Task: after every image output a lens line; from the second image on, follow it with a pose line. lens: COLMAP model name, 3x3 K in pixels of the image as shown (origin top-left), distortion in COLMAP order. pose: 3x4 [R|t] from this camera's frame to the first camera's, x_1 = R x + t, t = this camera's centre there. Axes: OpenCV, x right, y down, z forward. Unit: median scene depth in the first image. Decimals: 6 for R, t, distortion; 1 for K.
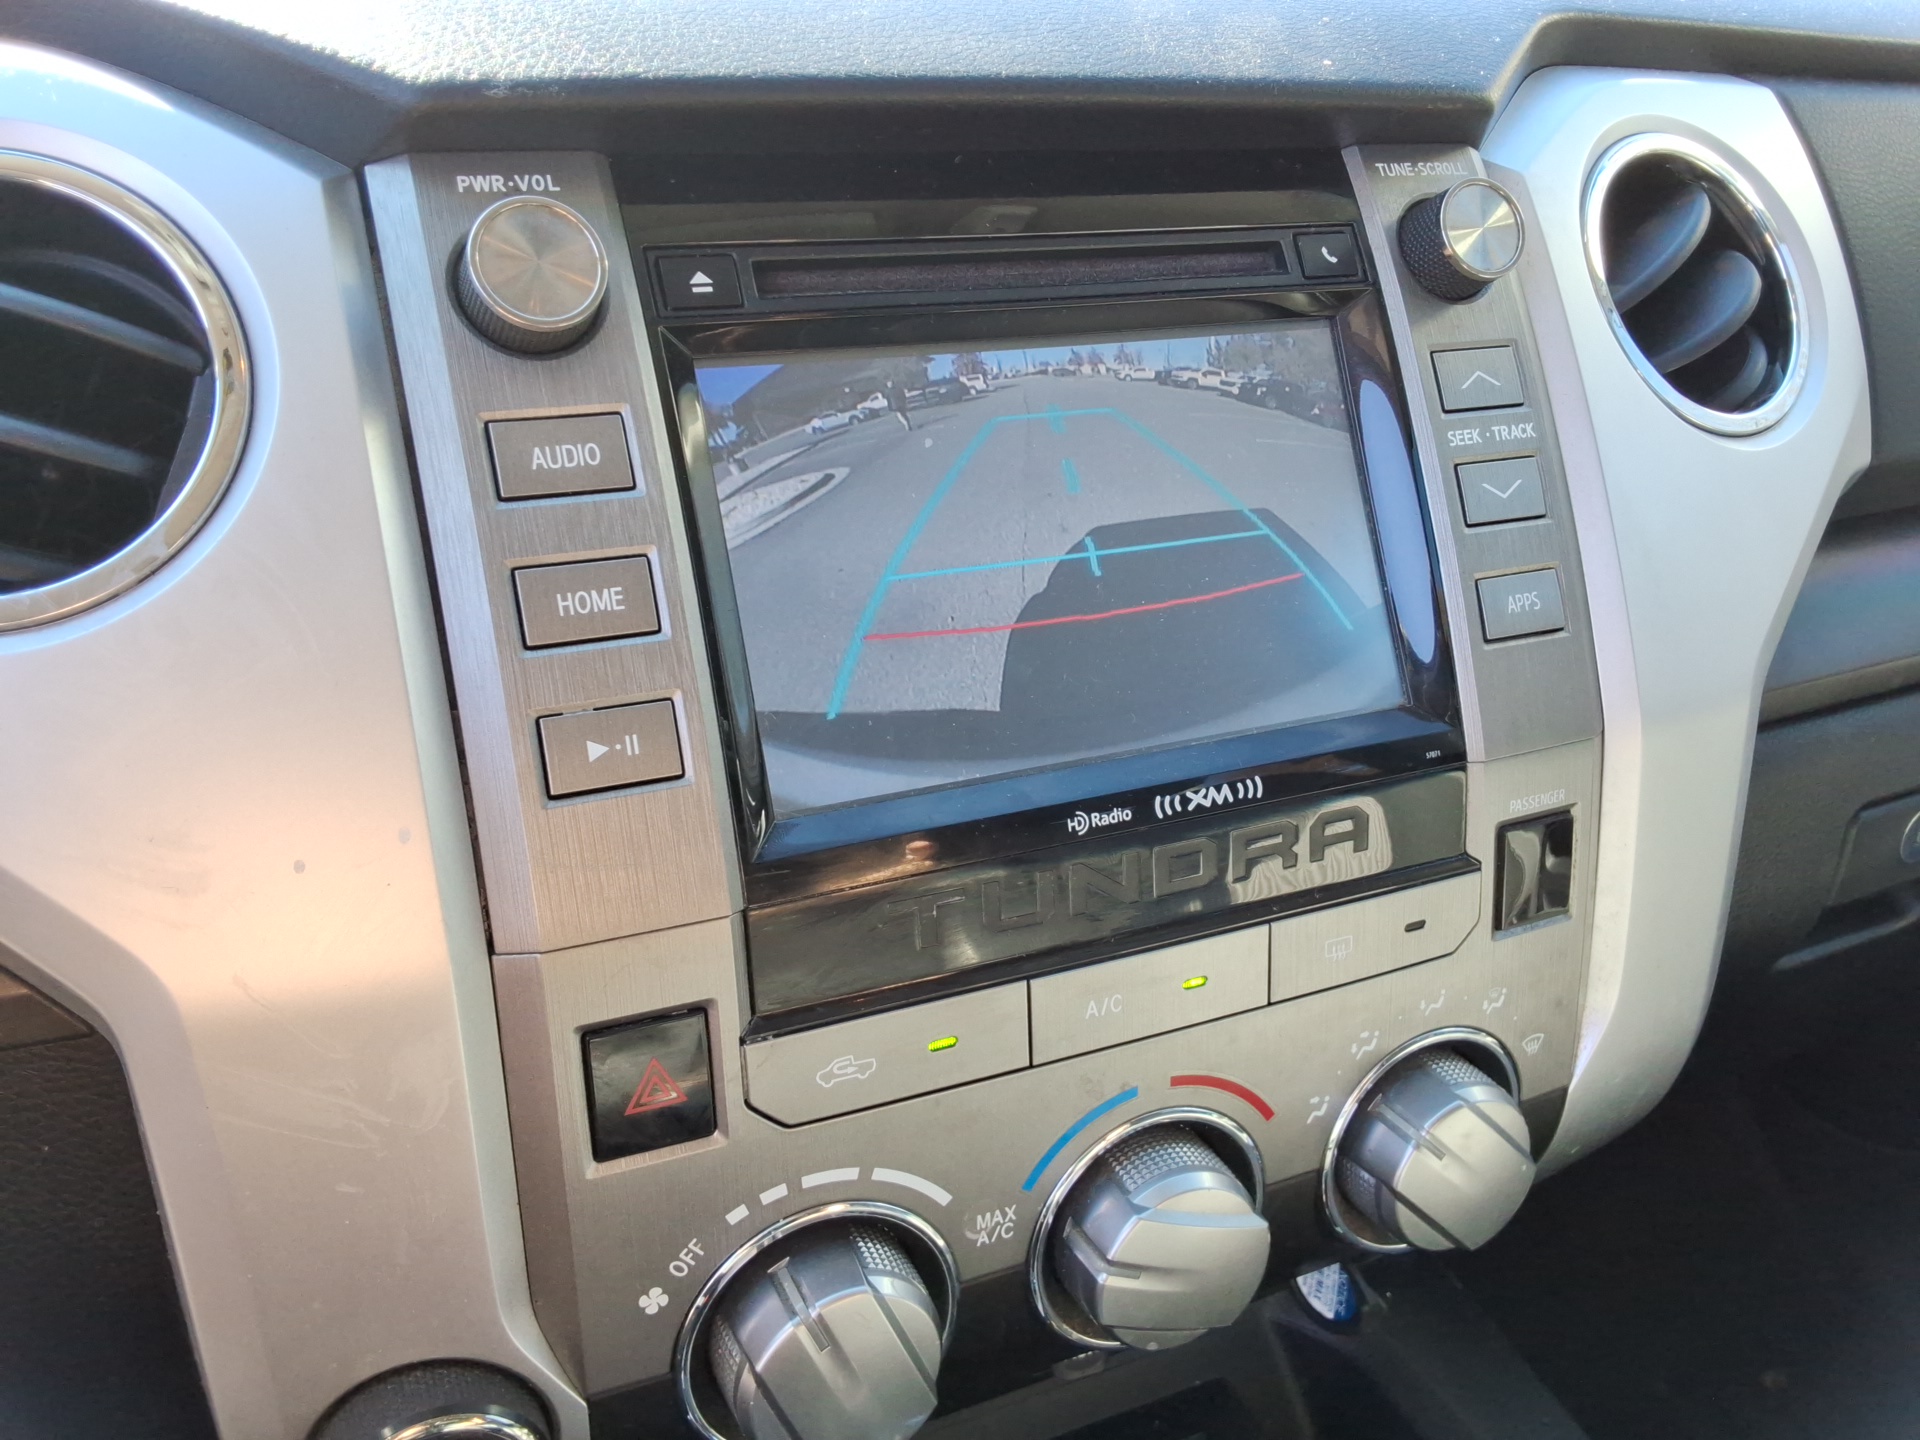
lens RADIAL K [[1606.1, 0, 991.4], [0, 1606.1, 711.7], [0, 0, 1]] dist [0.115458, -0.220312]
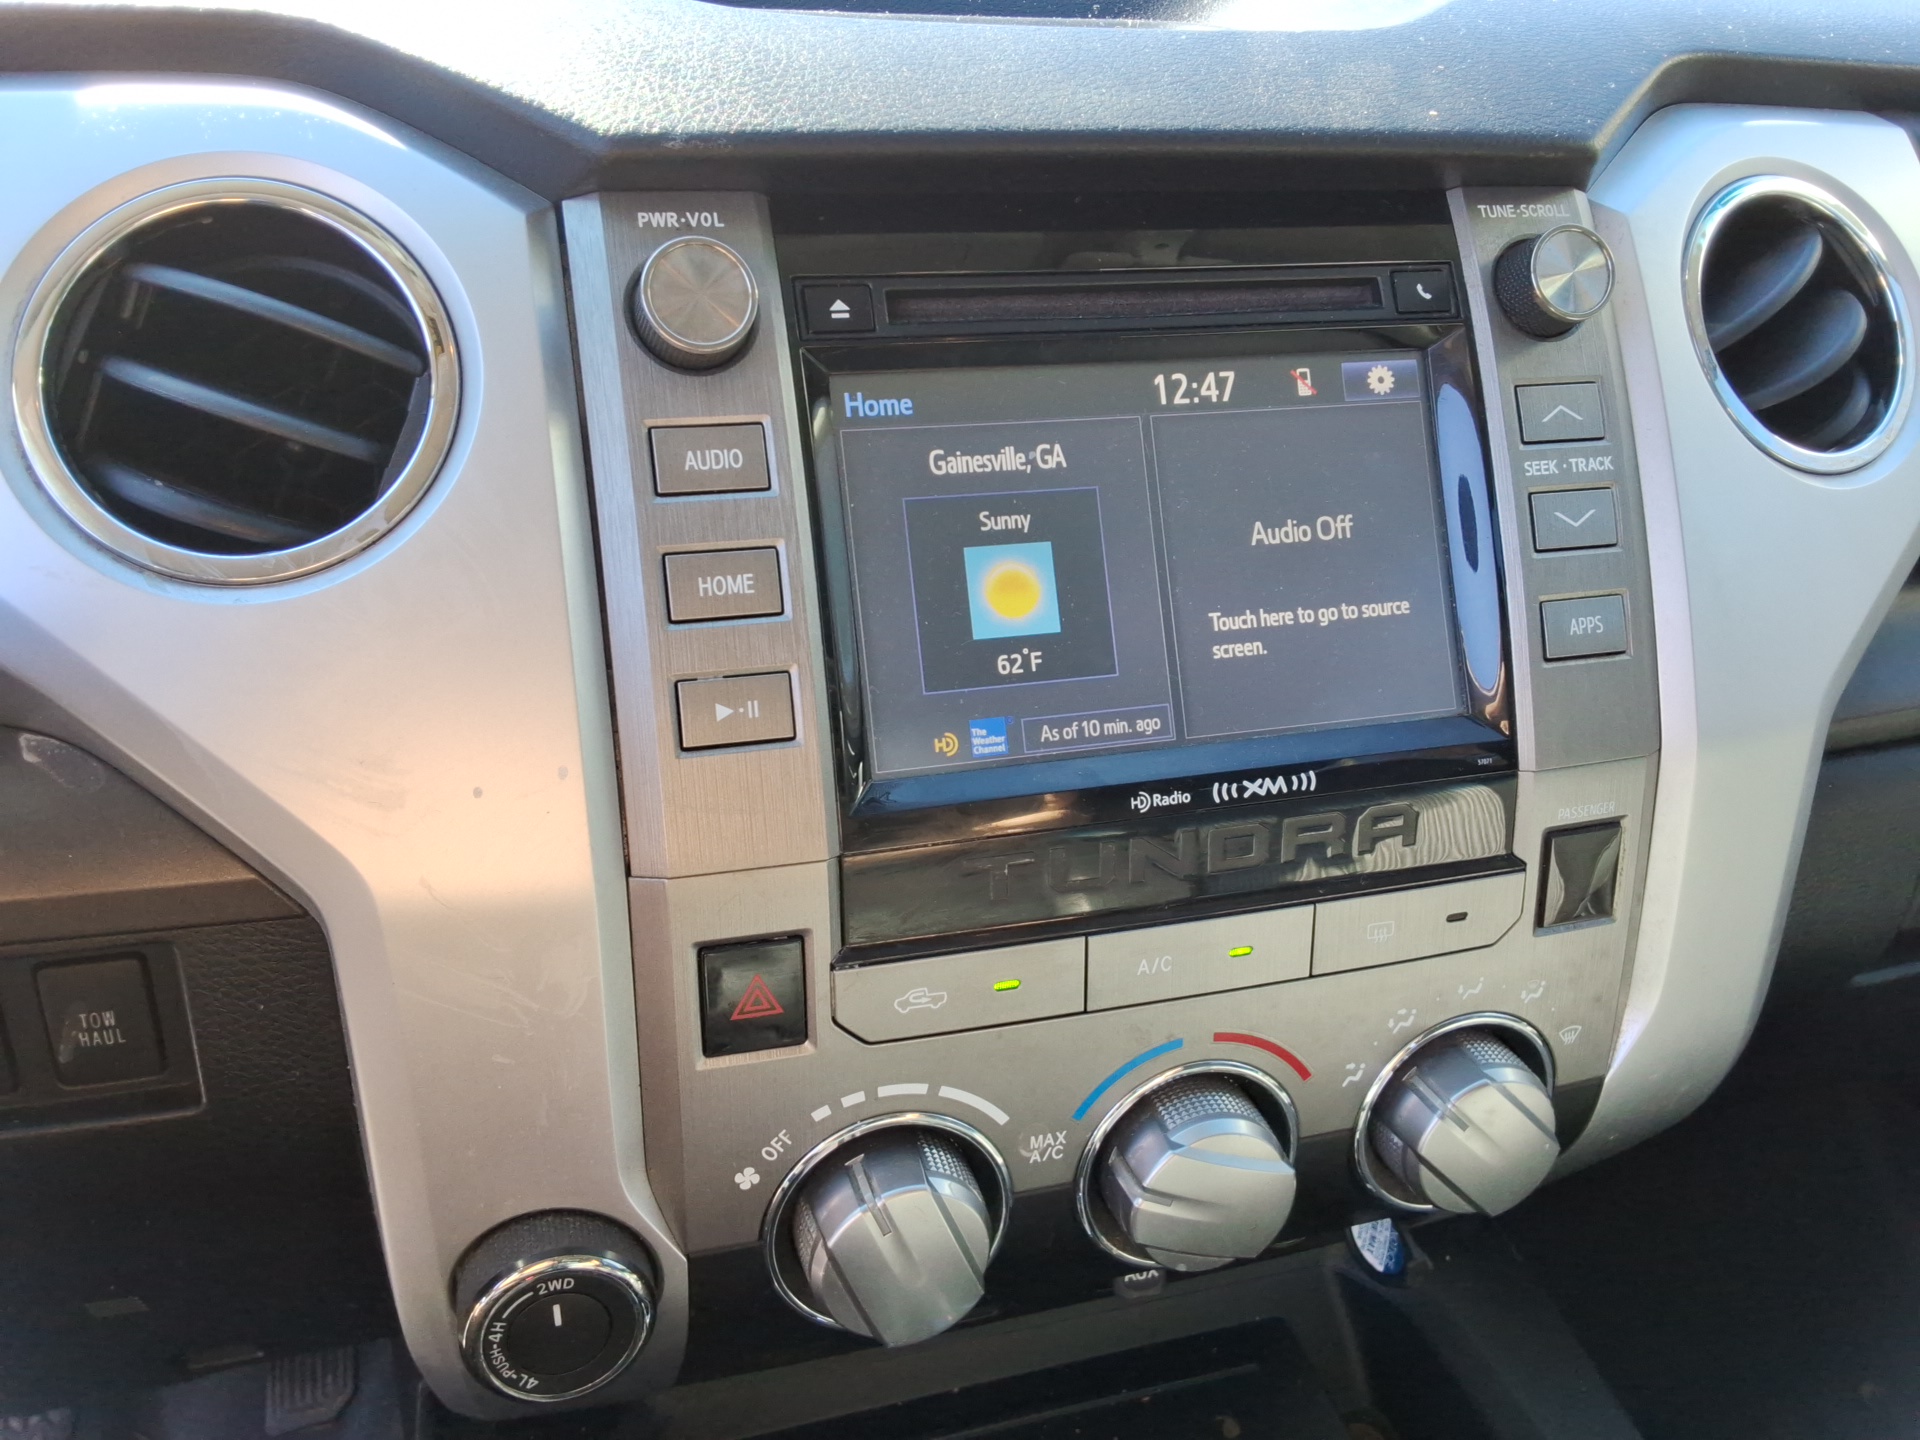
lens RADIAL K [[1552.3, 0, 960.0], [0, 1552.3, 720.0], [0, 0, 1]] dist [0.108906, -0.166841]
pose [[0.991212, 0.069602, -0.112495, 0.046940], [-0.065480, 0.997054, 0.039936, -0.022969], [0.114943, -0.032219, 0.992849, -0.092384]]
